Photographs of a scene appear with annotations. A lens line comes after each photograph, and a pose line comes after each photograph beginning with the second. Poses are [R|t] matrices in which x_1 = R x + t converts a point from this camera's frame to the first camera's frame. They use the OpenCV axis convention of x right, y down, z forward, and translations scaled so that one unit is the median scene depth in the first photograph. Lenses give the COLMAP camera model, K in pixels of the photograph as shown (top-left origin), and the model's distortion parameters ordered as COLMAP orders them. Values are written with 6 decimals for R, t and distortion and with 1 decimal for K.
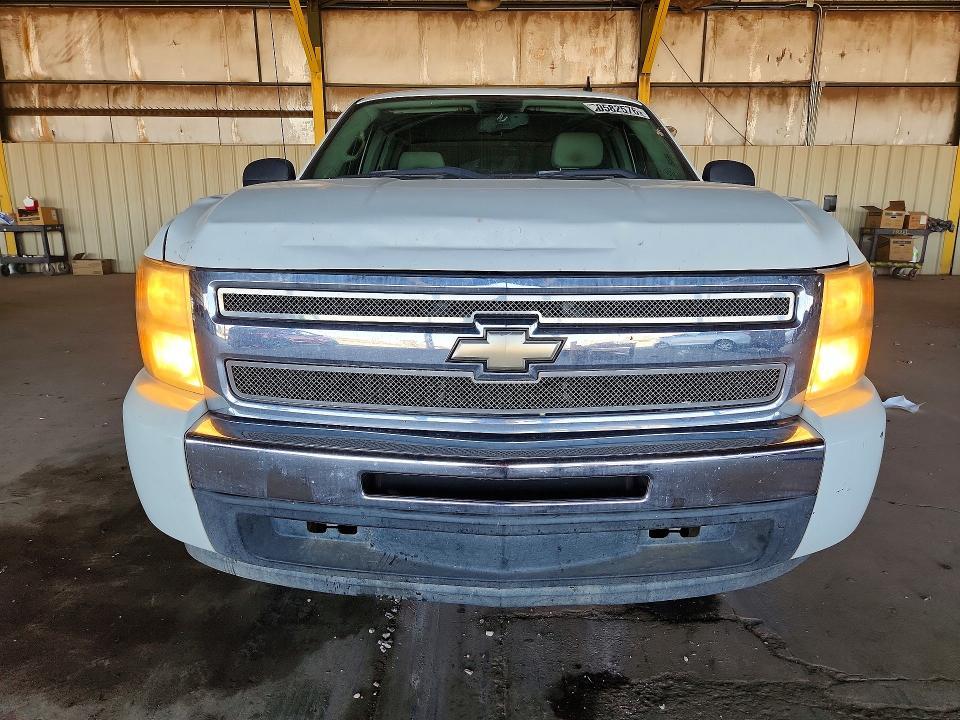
lens RADIAL K [[664.2, 0, 484.0], [0, 664.2, 361.0], [0, 0, 1]] dist [0.041082, -0.025780]
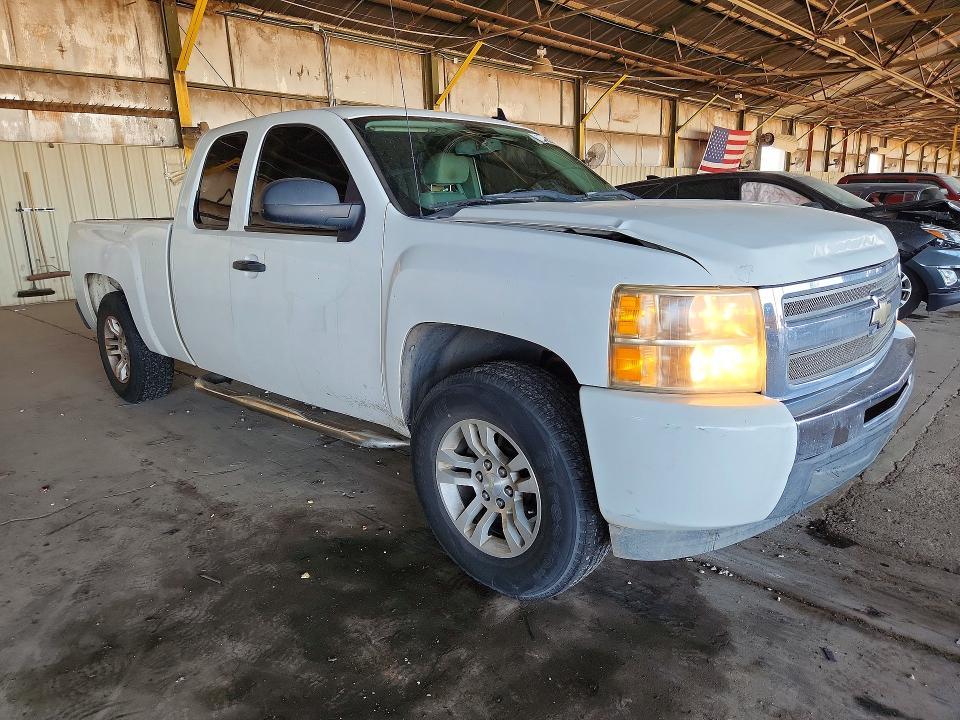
lens RADIAL K [[664.2, 0, 486.2], [0, 664.2, 359.9], [0, 0, 1]] dist [0.041082, -0.025780]
pose [[0.670460, -0.192837, 0.716448, -0.224474], [0.193475, 0.977665, 0.082089, -0.028087], [-0.716276, 0.083577, 0.692794, 0.072270]]
